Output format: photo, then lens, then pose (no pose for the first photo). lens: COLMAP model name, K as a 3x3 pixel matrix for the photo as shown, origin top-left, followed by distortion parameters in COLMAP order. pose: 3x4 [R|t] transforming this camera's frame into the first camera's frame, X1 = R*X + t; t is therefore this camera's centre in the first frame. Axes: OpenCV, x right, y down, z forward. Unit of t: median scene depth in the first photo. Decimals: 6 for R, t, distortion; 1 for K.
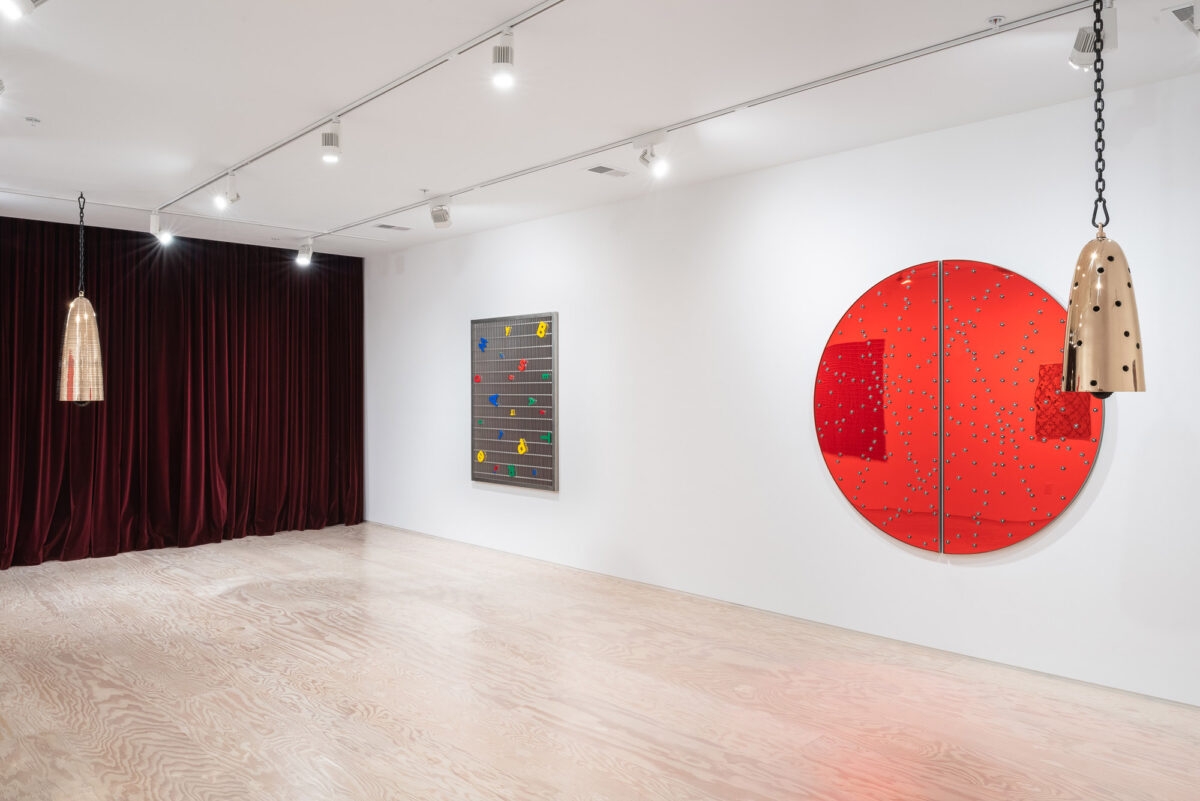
lens RADIAL K [[849.0, 0, 602.2], [0, 849.0, 393.2], [0, 0, 1]] dist [-0.003534, -0.007556]
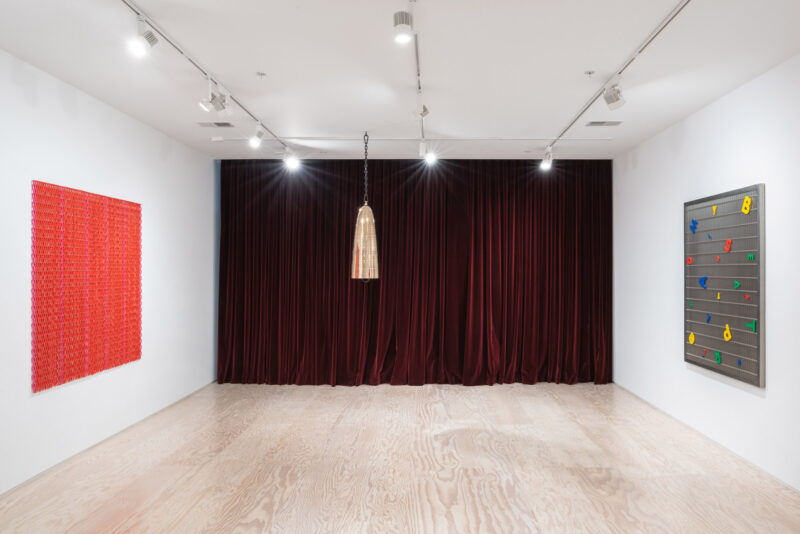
lens RADIAL K [[561.6, 0, 422.6], [0, 561.6, 267.1], [0, 0, 1]] dist [-0.008761, -0.007220]
pose [[0.721126, -0.001073, -0.692803, 0.127072], [-0.005270, 0.999961, -0.007033, -0.004639], [0.692784, 0.008723, 0.721093, 0.455857]]
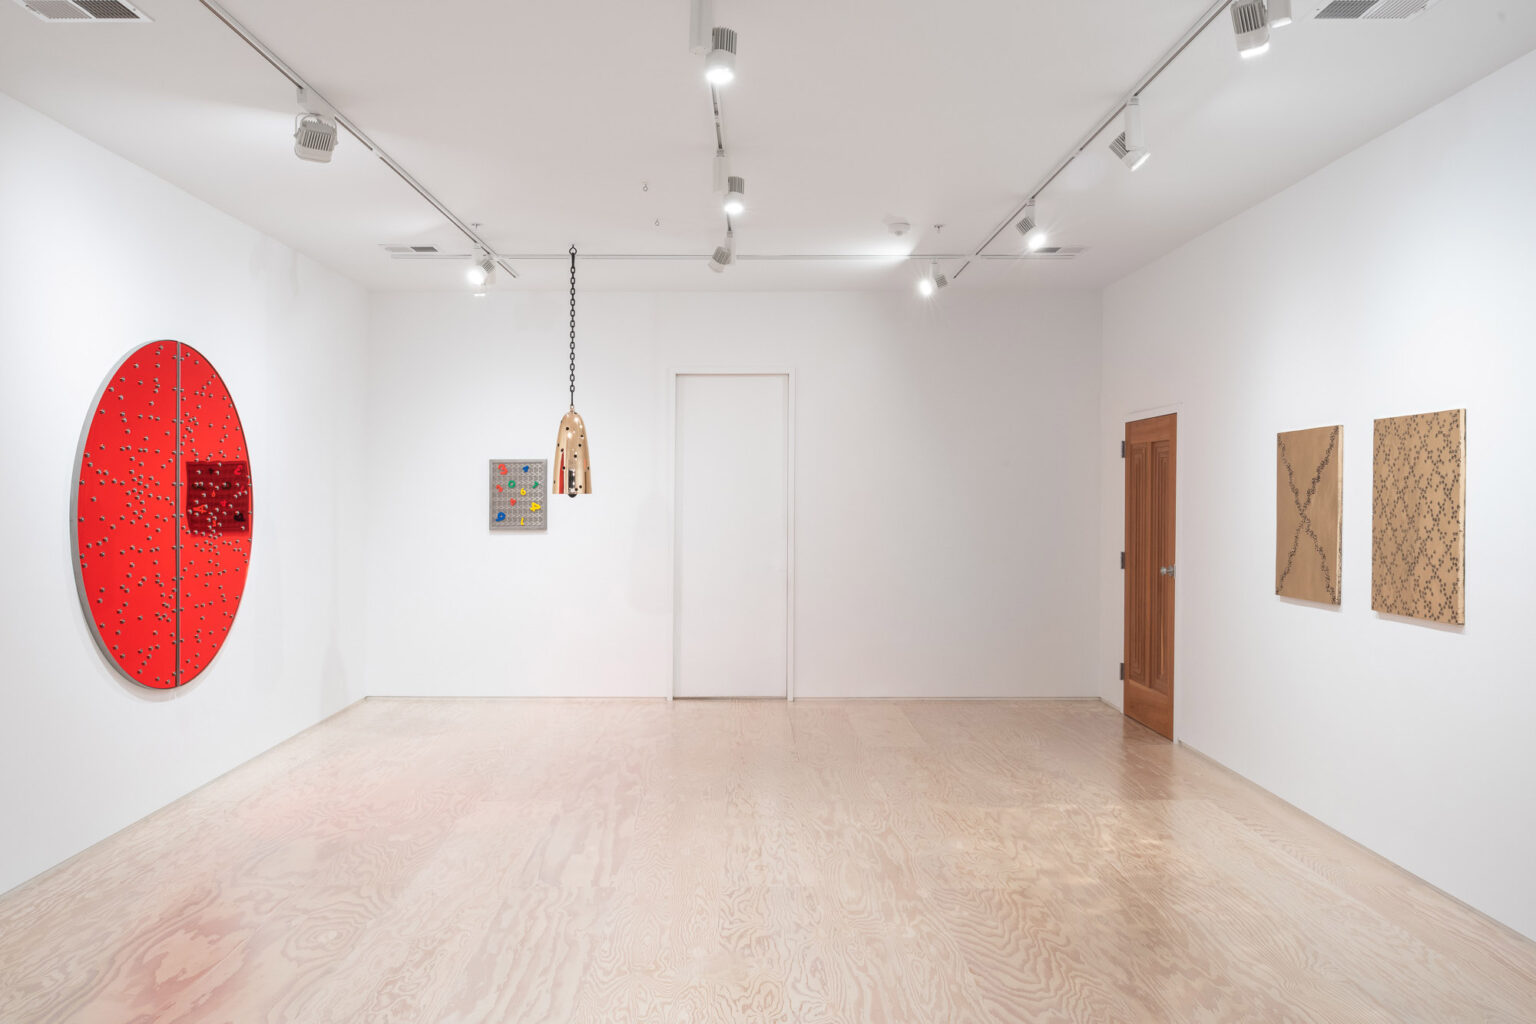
lens RADIAL K [[1121.4, 0, 744.4], [0, 1121.4, 525.3], [0, 0, 1]] dist [-0.001506, -0.005416]
pose [[-0.724561, -0.016611, 0.689010, -0.704449], [0.006234, 0.999511, 0.030653, -0.004339], [-0.689182, 0.026505, -0.724103, 1.271908]]
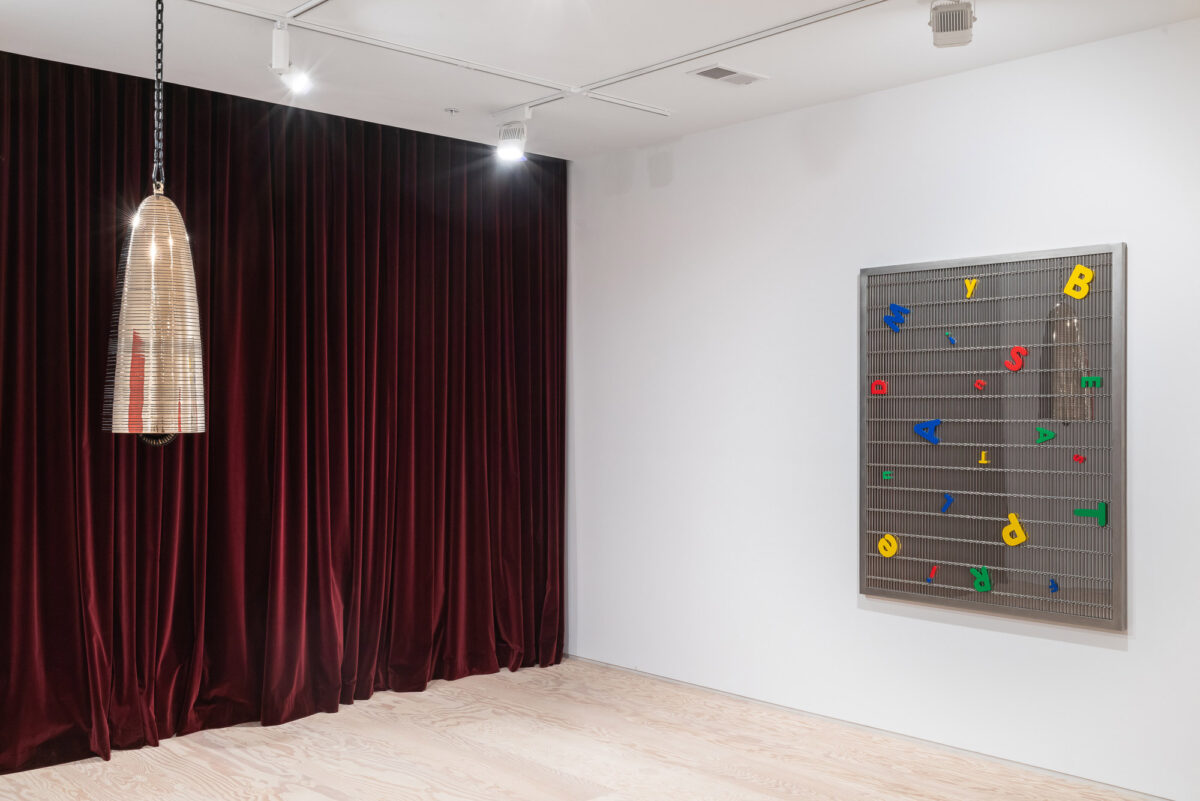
lens RADIAL K [[1190.9, 0, 600.0], [0, 1190.9, 400.5], [0, 0, 1]] dist [0.048826, -0.004863]
pose [[0.999800, 0.003398, -0.019725, -0.442214], [-0.003592, 0.999945, -0.009818, -0.003105], [0.019691, 0.009887, 0.999757, 0.456879]]
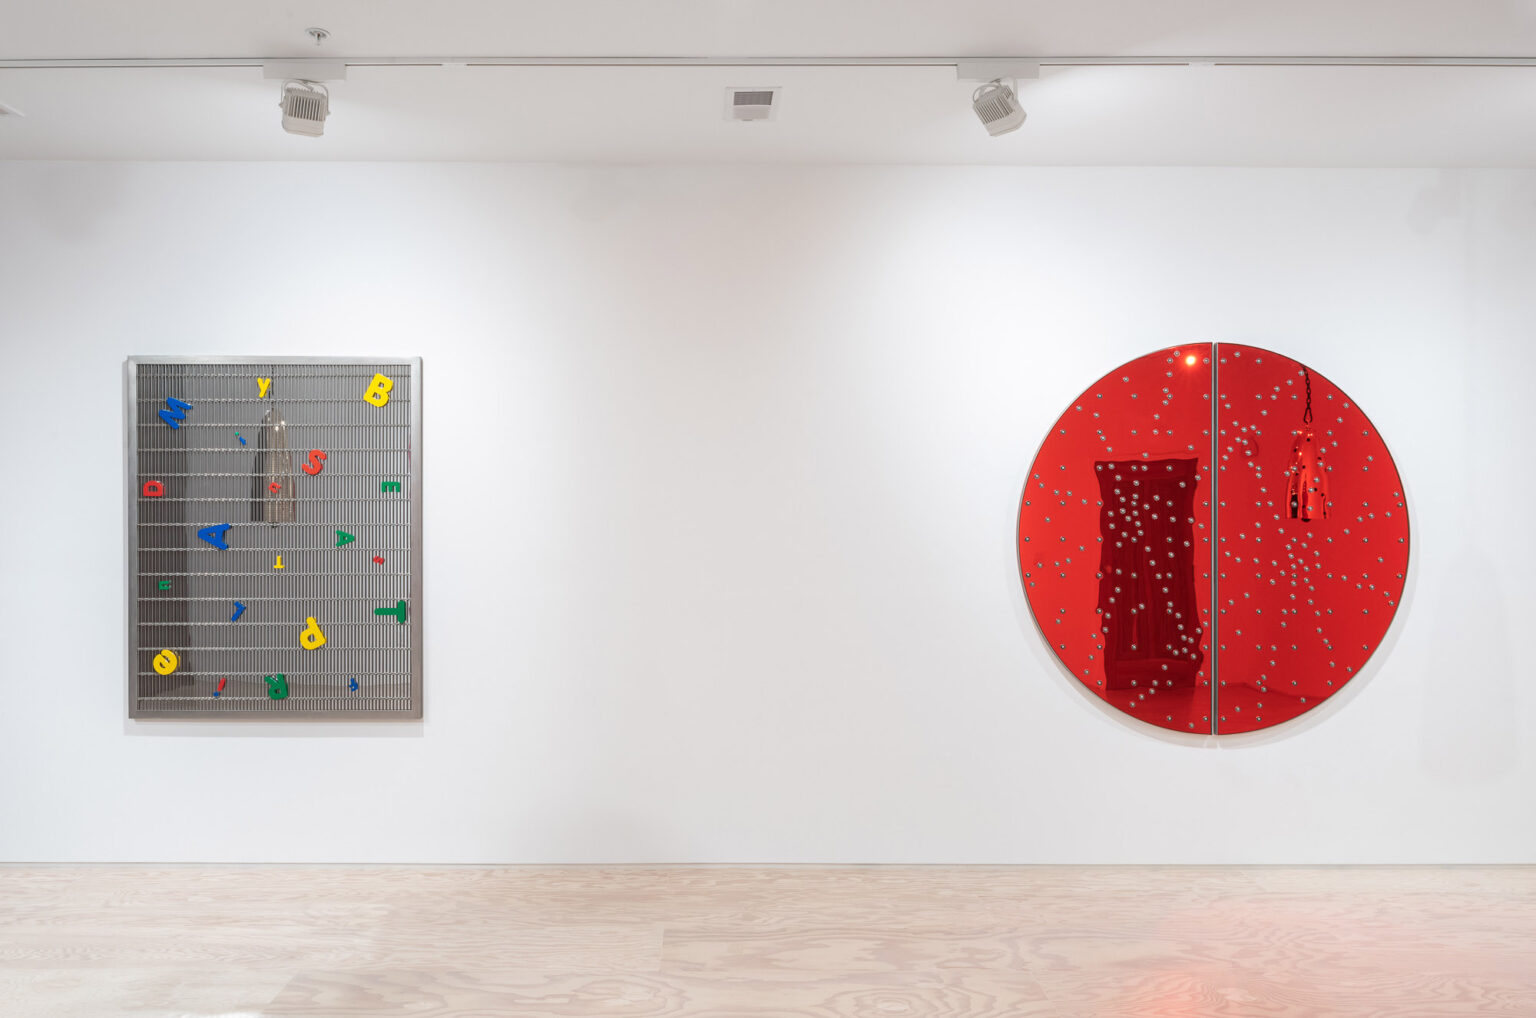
lens RADIAL K [[1144.8, 0, 696.1], [0, 1144.8, 521.6], [0, 0, 1]] dist [-0.001736, -0.007576]
pose [[0.692130, -0.003793, 0.721763, -0.575258], [0.000163, 0.999987, 0.005099, -0.004125], [-0.721773, -0.003412, 0.692122, 0.567818]]
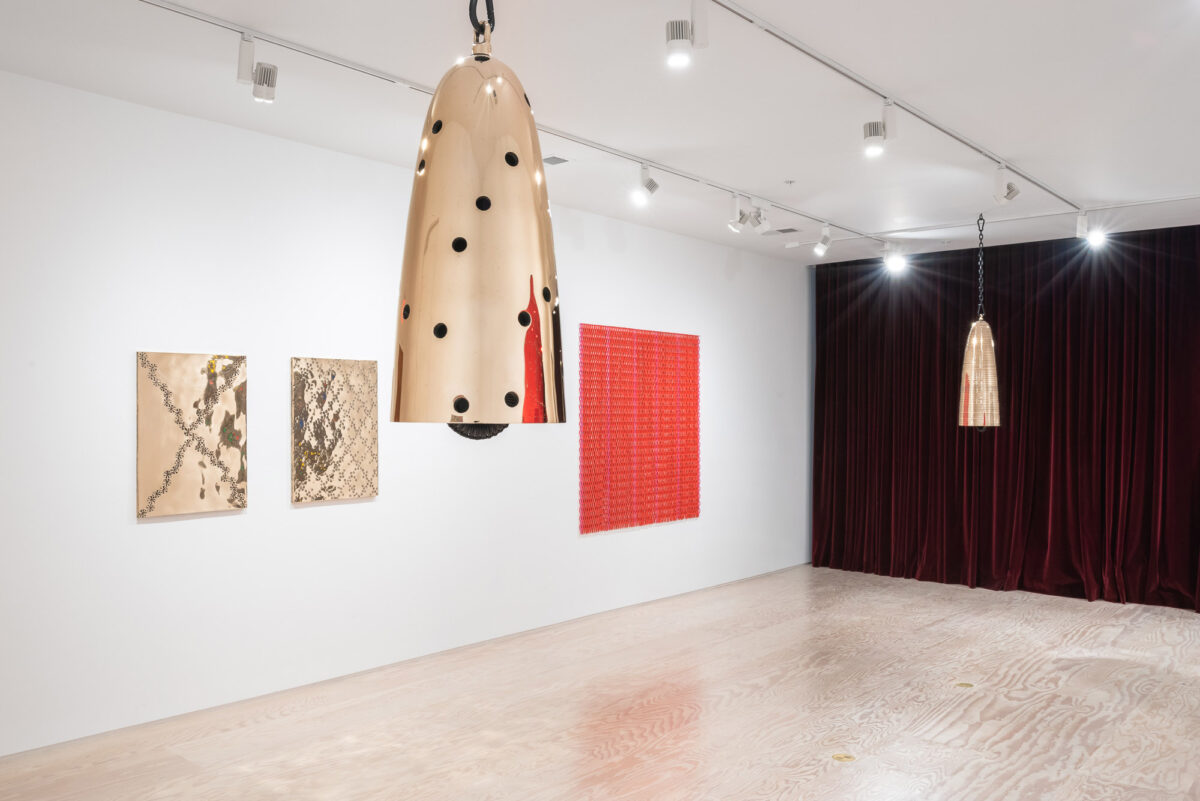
lens RADIAL K [[969.6, 0, 575.7], [0, 969.6, 414.4], [0, 0, 1]] dist [-0.007563, -0.005755]
pose [[0.097441, 0.003379, -0.995236, 0.541007], [-0.008856, 0.999958, 0.002528, -0.003525], [0.995202, 0.008568, 0.097467, 0.498552]]
